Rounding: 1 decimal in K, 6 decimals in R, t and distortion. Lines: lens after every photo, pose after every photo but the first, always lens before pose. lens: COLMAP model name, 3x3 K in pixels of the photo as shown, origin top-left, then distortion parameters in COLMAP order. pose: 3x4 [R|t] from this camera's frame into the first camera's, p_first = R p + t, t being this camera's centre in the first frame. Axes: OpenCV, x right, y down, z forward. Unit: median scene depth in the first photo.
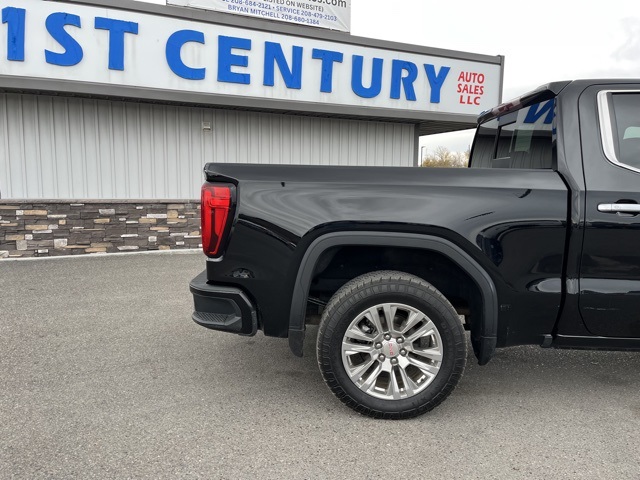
lens RADIAL K [[489.3, 0, 309.1], [0, 489.3, 241.0], [0, 0, 1]] dist [0.028328, -0.005406]
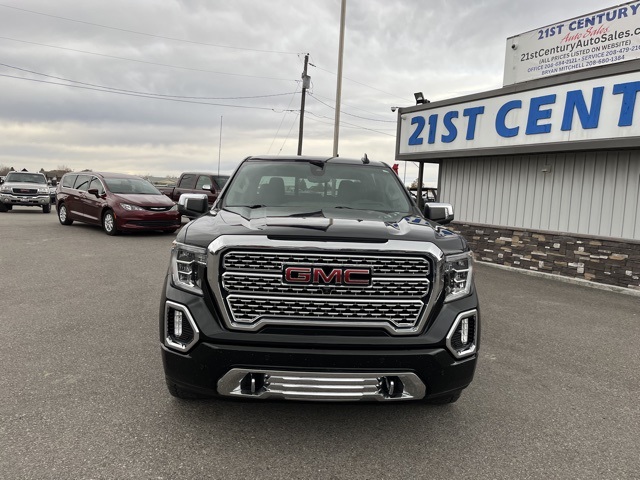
lens RADIAL K [[487.3, 0, 317.7], [0, 487.3, 233.7], [0, 0, 1]] dist [0.085082, -0.117290]
pose [[0.086875, 0.073576, -0.993499, 0.978927], [-0.166072, 0.984384, 0.058379, -0.059424], [0.982279, 0.159921, 0.097737, 0.376745]]
